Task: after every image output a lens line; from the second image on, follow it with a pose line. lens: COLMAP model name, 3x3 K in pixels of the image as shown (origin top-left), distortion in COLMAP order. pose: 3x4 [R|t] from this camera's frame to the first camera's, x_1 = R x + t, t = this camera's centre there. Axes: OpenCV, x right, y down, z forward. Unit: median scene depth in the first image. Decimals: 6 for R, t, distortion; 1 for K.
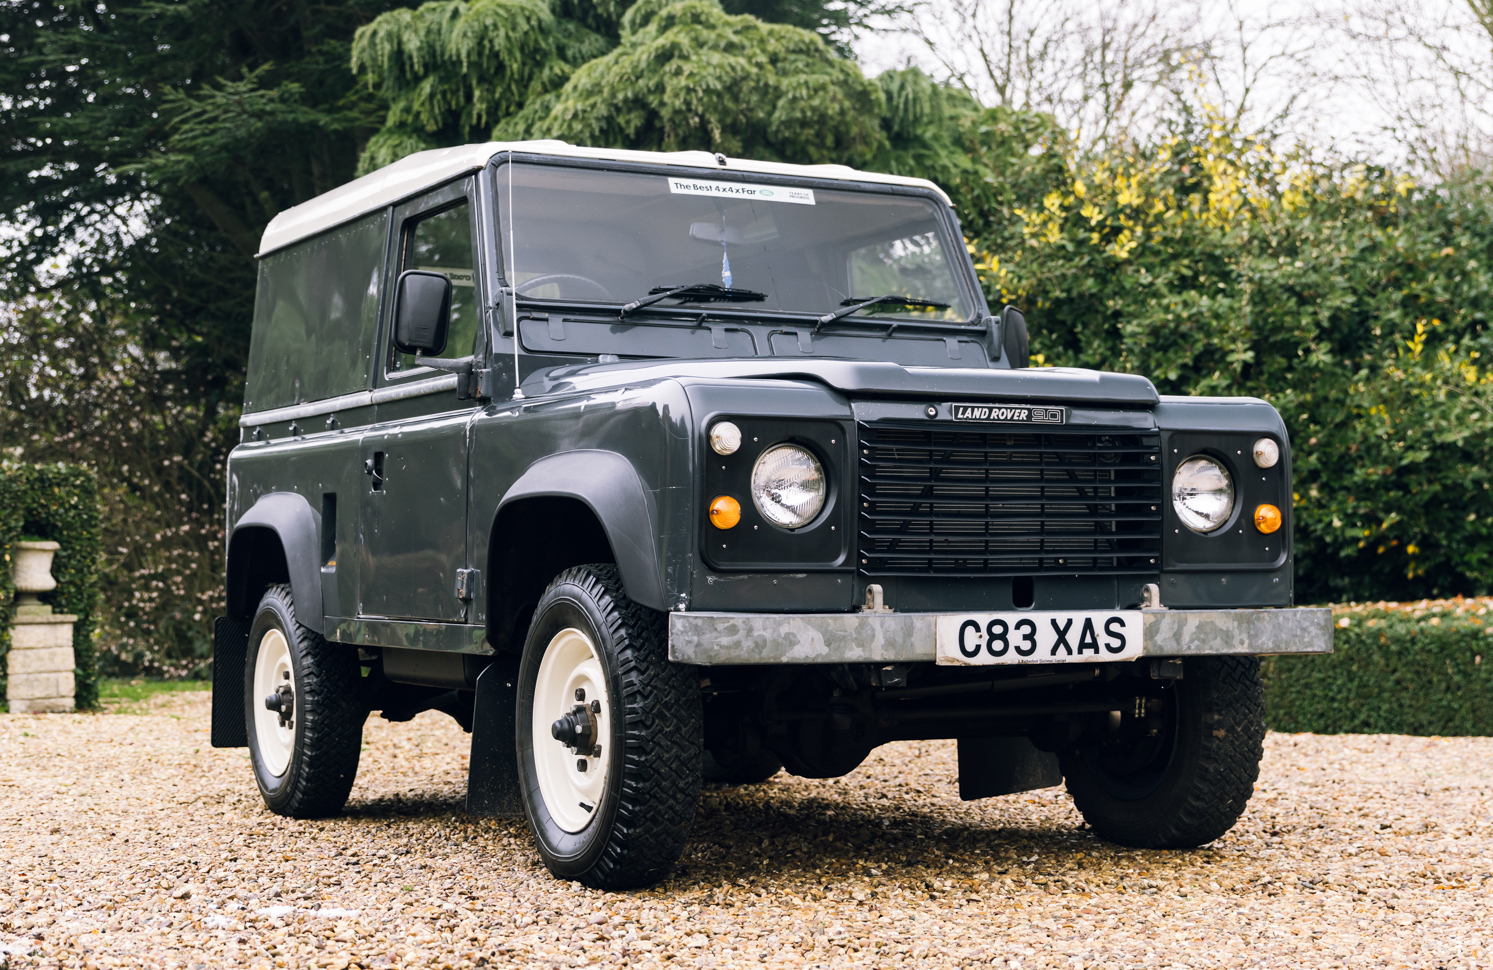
lens RADIAL K [[2475.6, 0, 746.8], [0, 2475.6, 476.2], [0, 0, 1]] dist [0.006347, 0.000000]
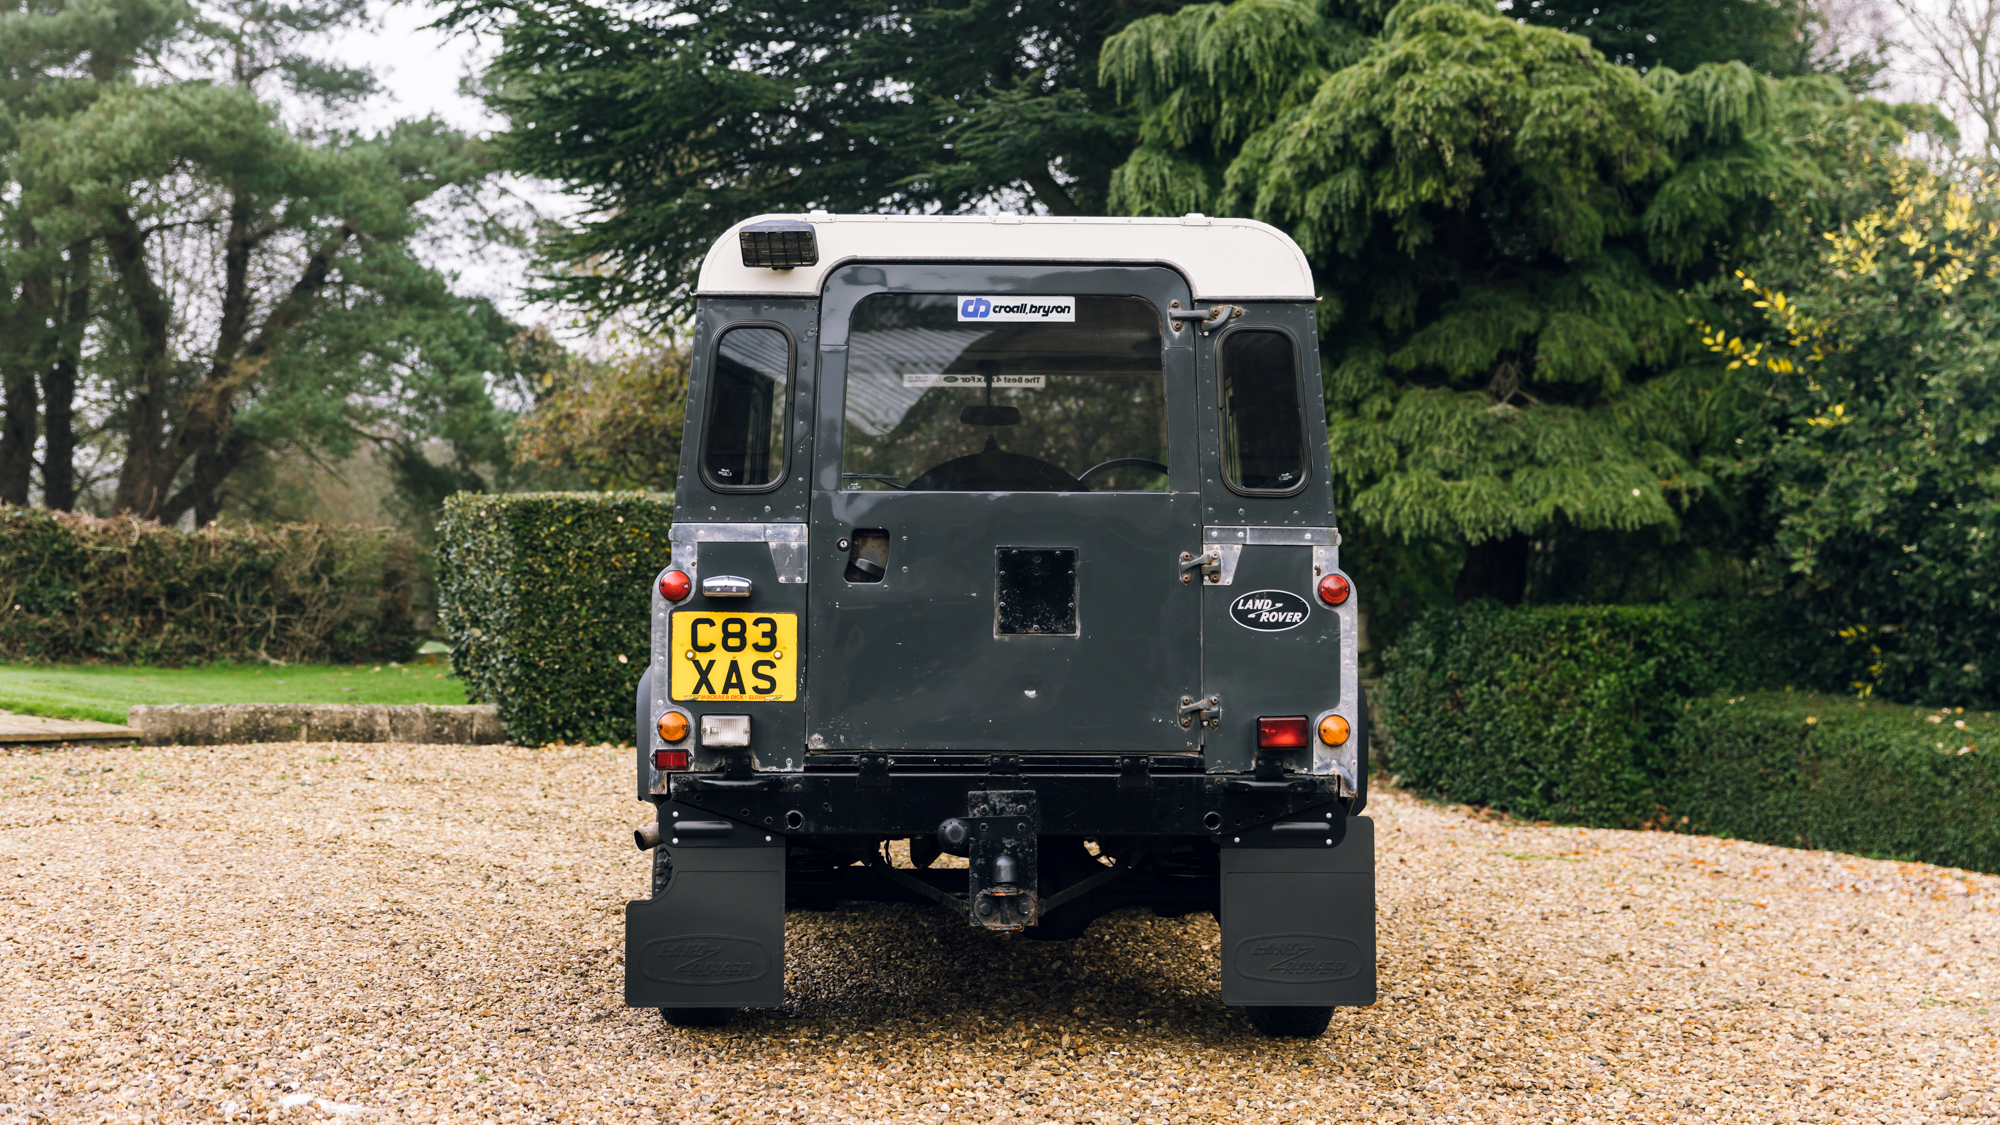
lens RADIAL K [[2694.2, 0, 944.4], [0, 2694.2, 508.2], [0, 0, 1]] dist [0.015395, 0.000000]
pose [[0.939744, 0.034625, -0.340121, 0.336600], [-0.024011, 0.999086, 0.035365, -0.090173], [0.341035, -0.025068, 0.939716, 0.032067]]
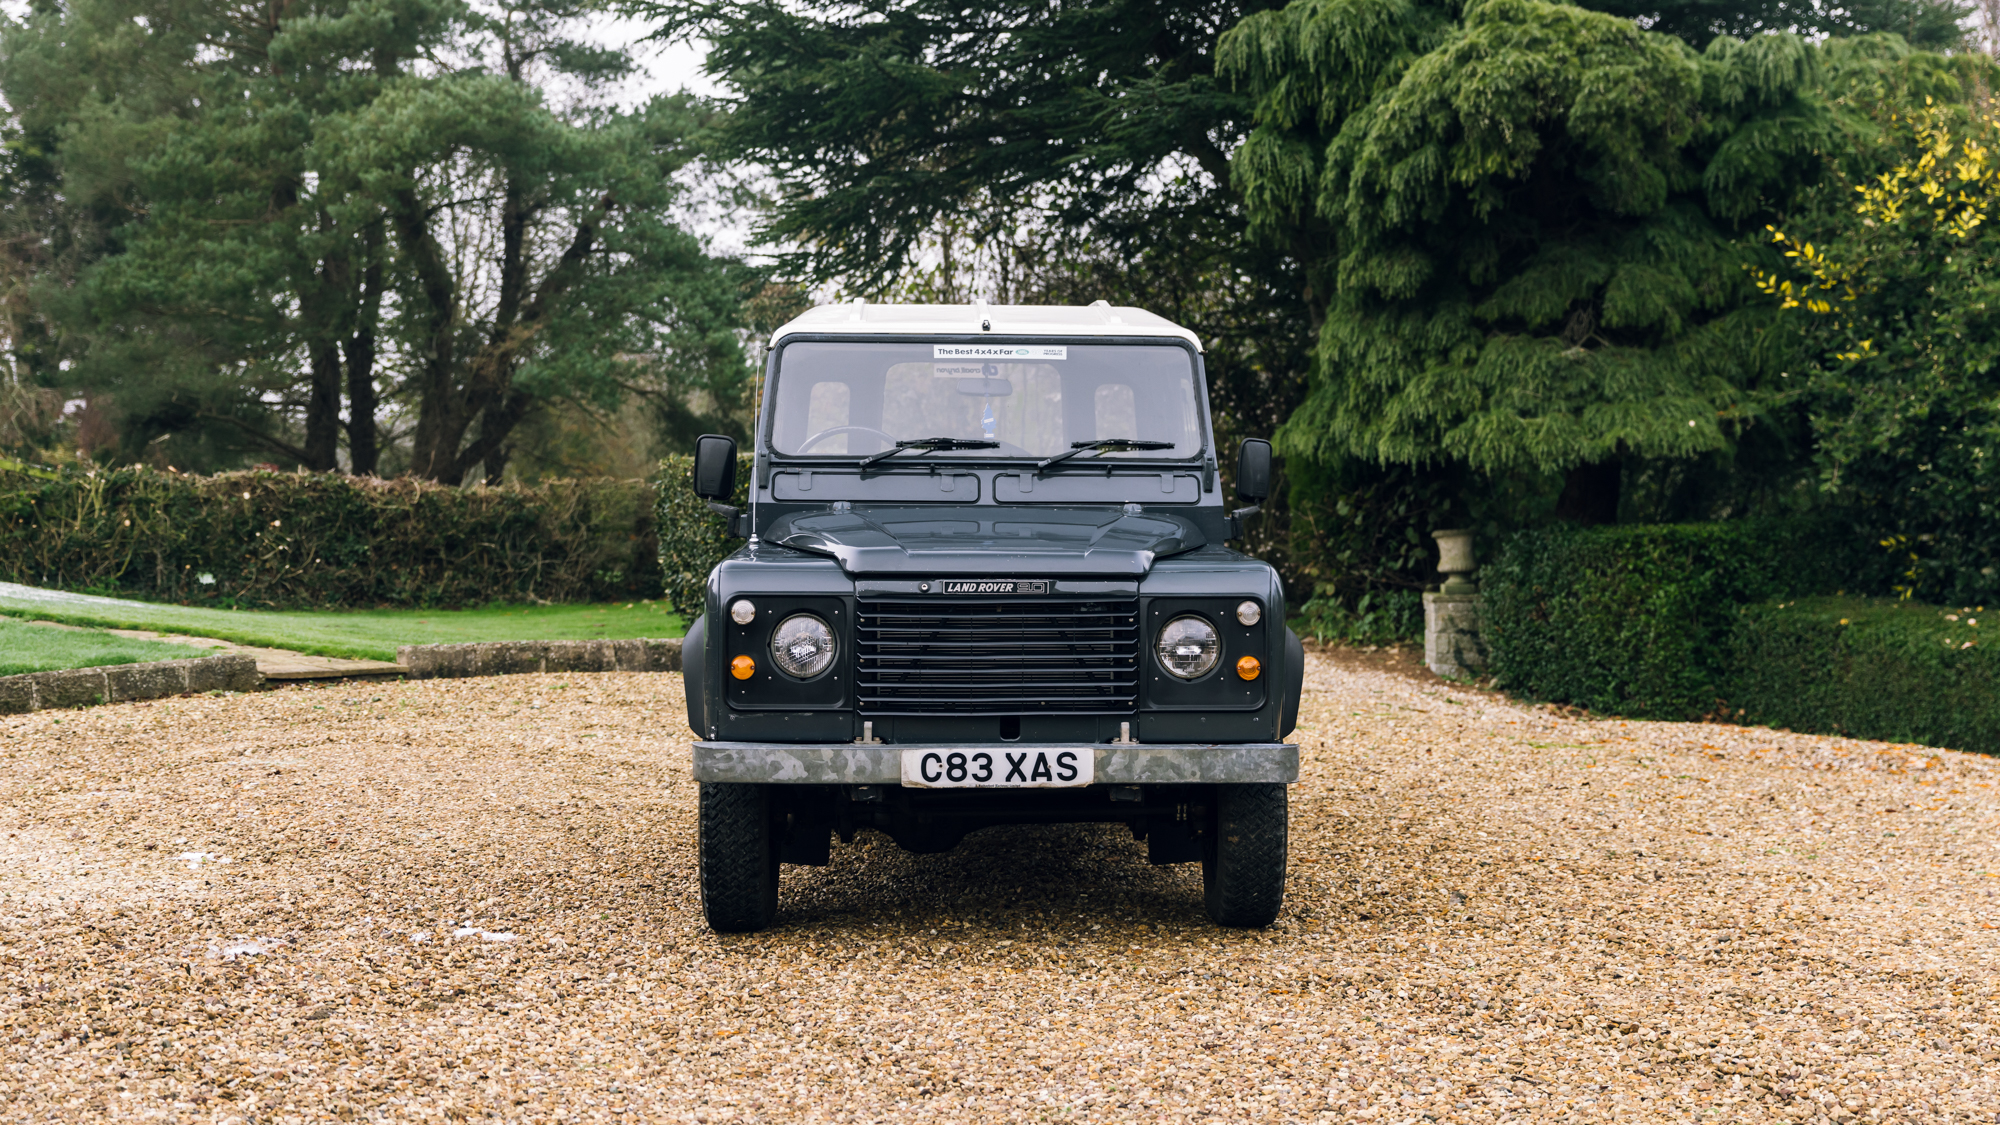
lens RADIAL K [[2608.2, 0, 951.4], [0, 2608.2, 528.6], [0, 0, 1]] dist [0.016267, 0.000000]
pose [[0.901395, 0.019561, -0.432555, 0.548483], [0.013174, 0.997278, 0.072552, -0.125962], [0.432797, -0.071097, 0.898684, -0.169618]]
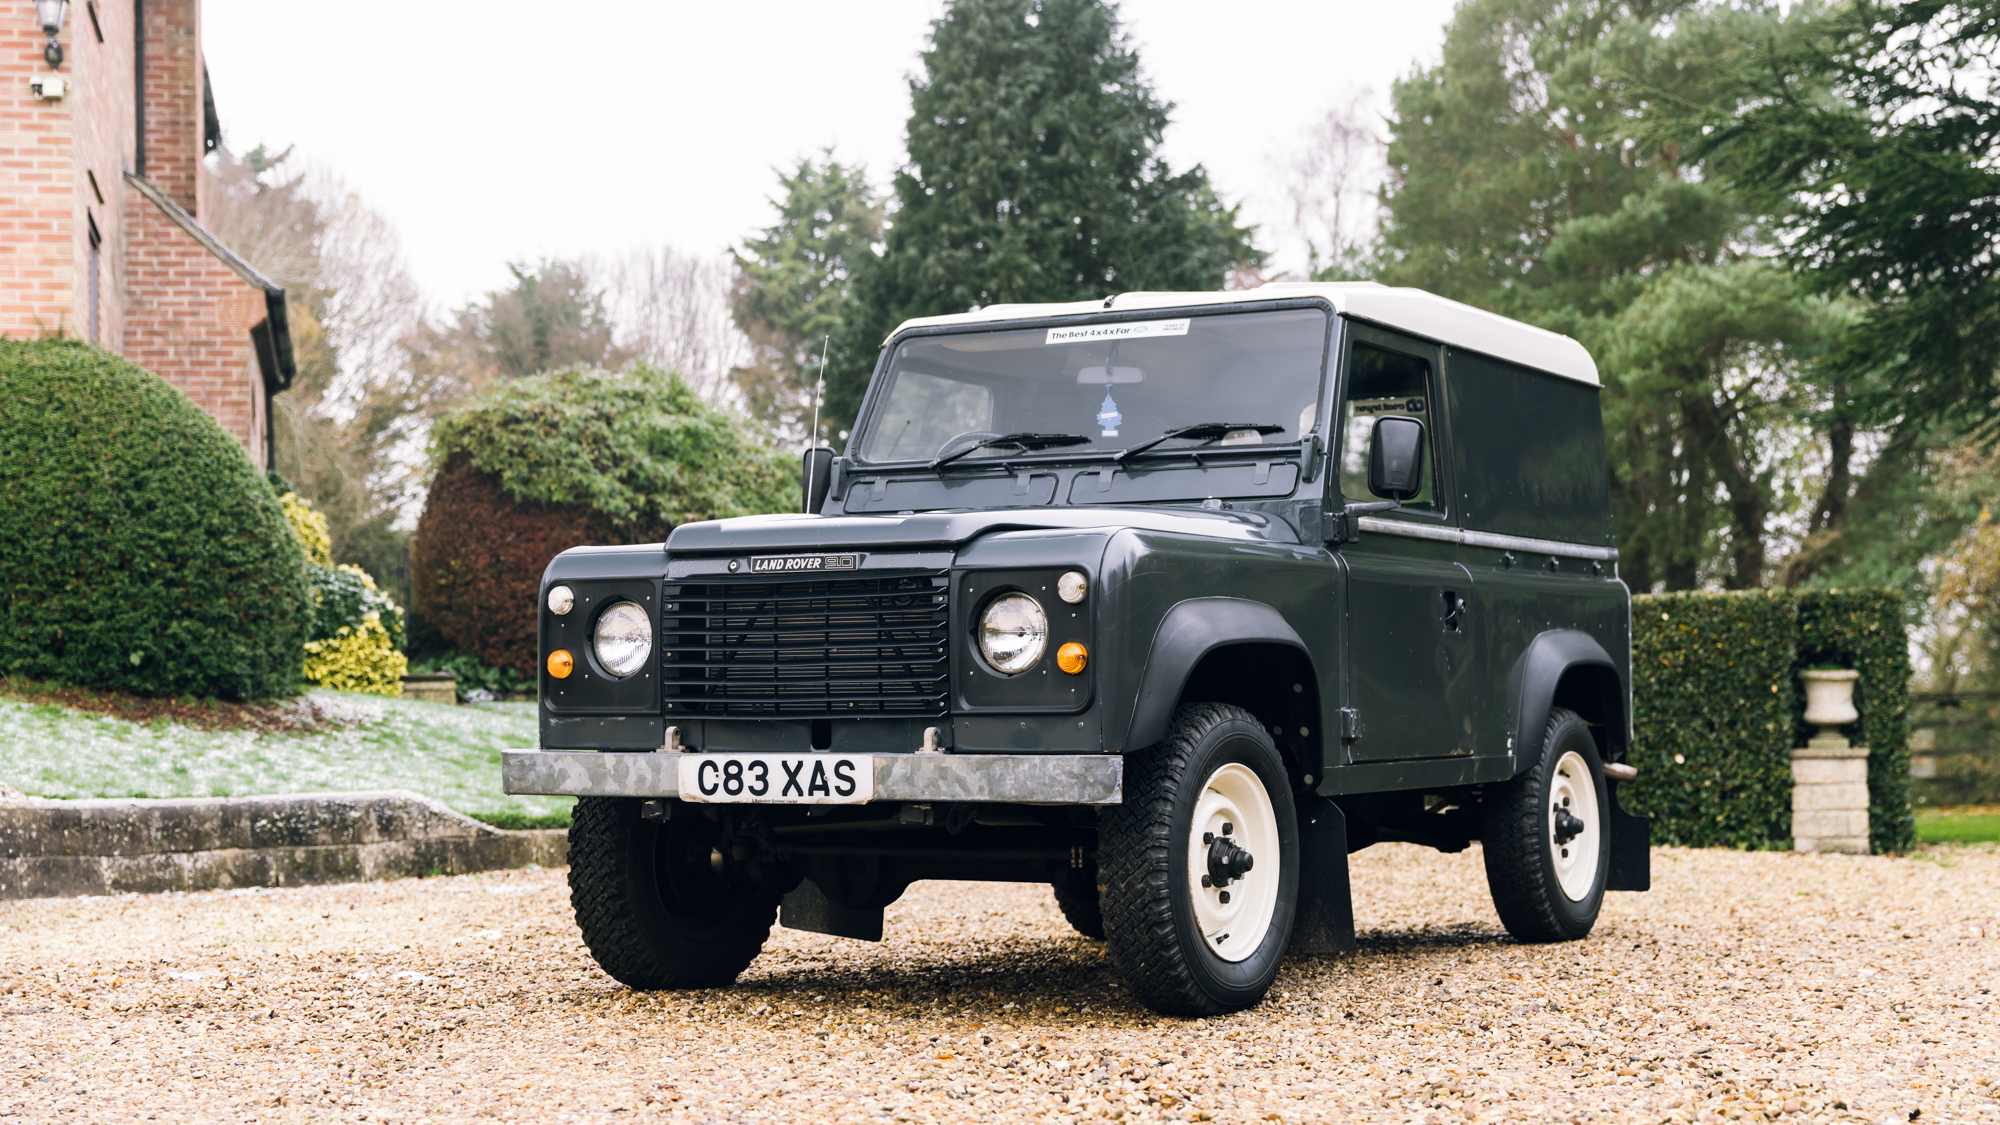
lens RADIAL K [[2694.2, 0, 963.1], [0, 2694.2, 535.9], [0, 0, 1]] dist [0.015395, 0.000000]
pose [[0.534789, -0.052641, -0.843344, 0.911636], [0.035496, 0.998576, -0.039821, 0.009010], [0.844240, -0.008639, 0.535896, 0.372725]]
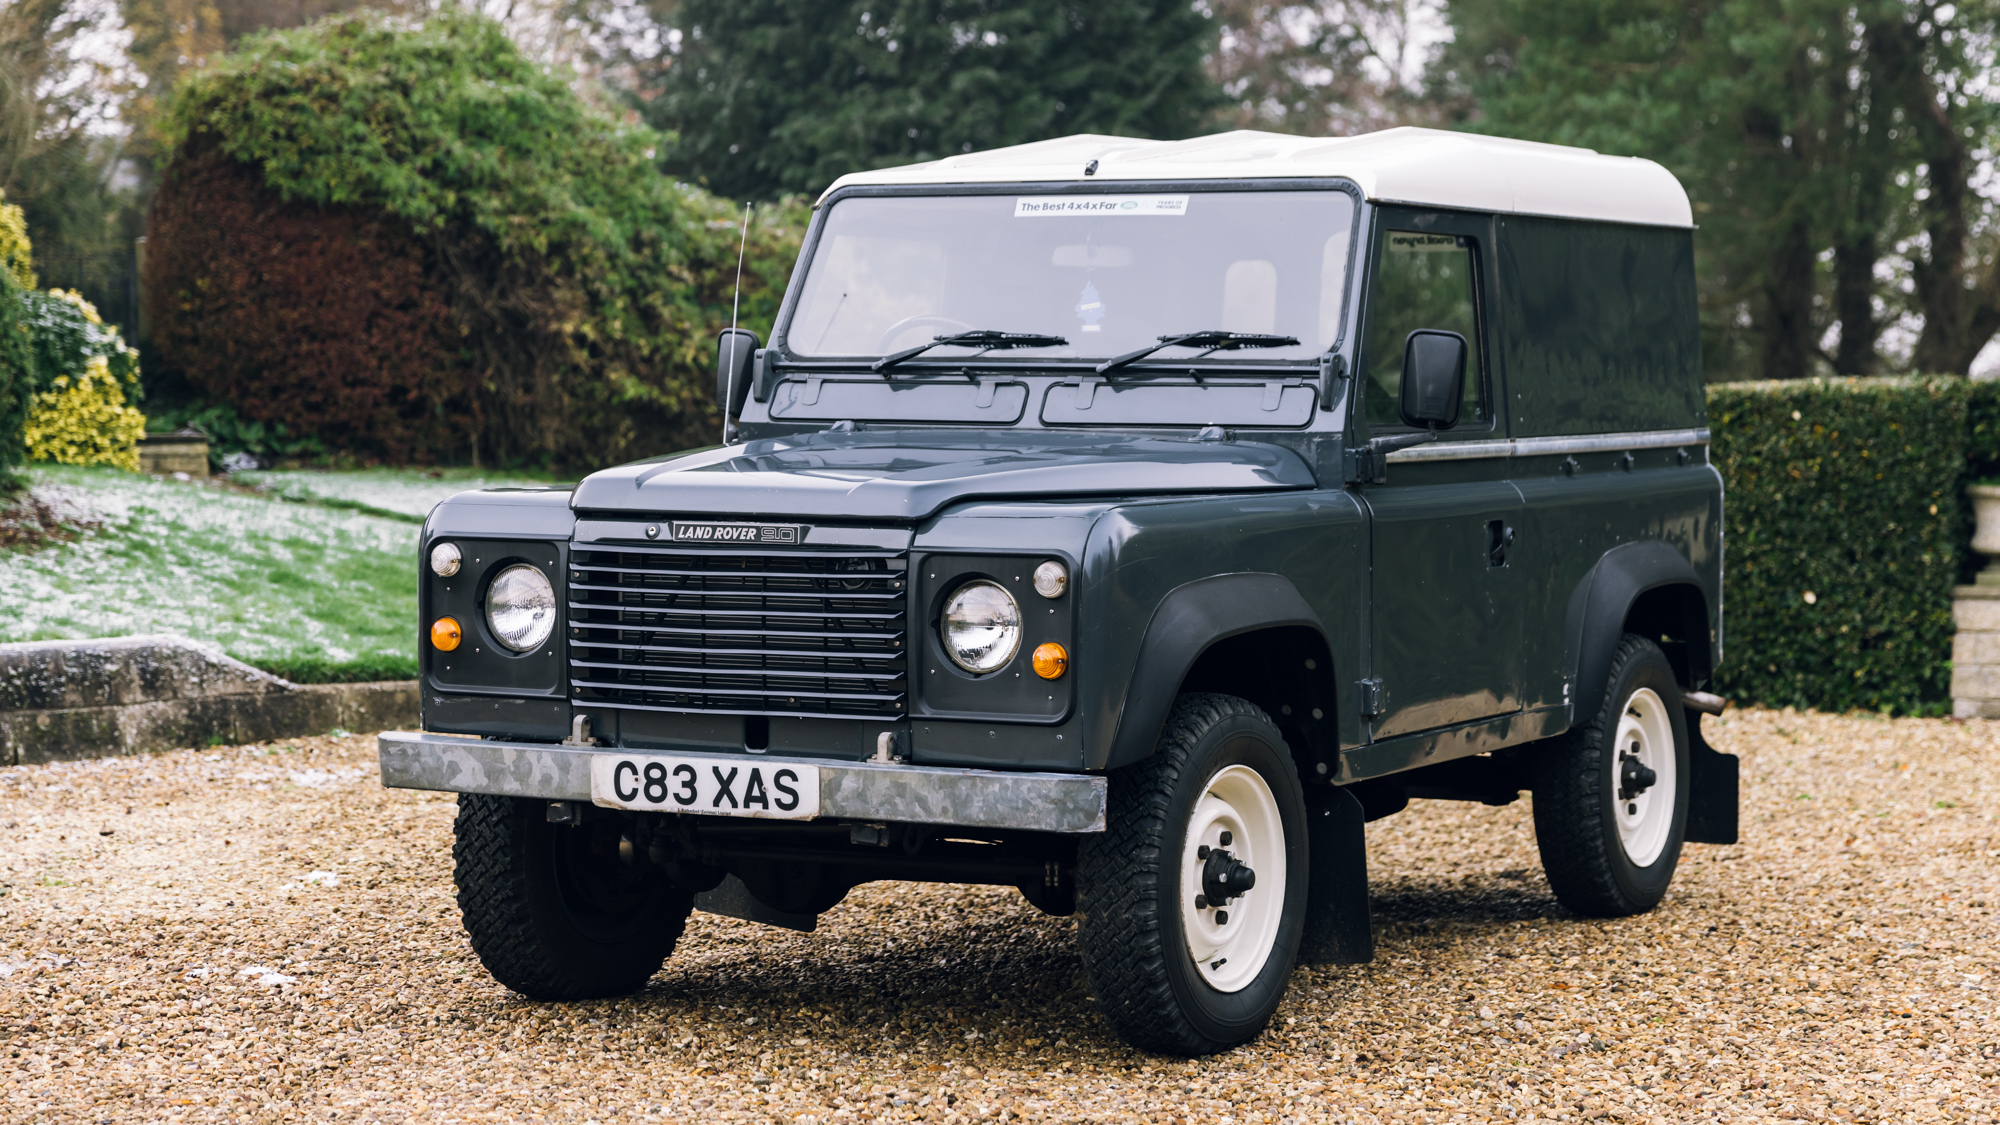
lens RADIAL K [[3761.7, 0, 880.4], [0, 3761.7, 519.2], [0, 0, 1]] dist [0.018247, 0.000000]
pose [[0.538396, 0.032123, -0.842080, 1.060057], [0.032397, 0.997745, 0.058775, -0.089735], [0.842069, -0.058925, 0.536141, 0.262344]]
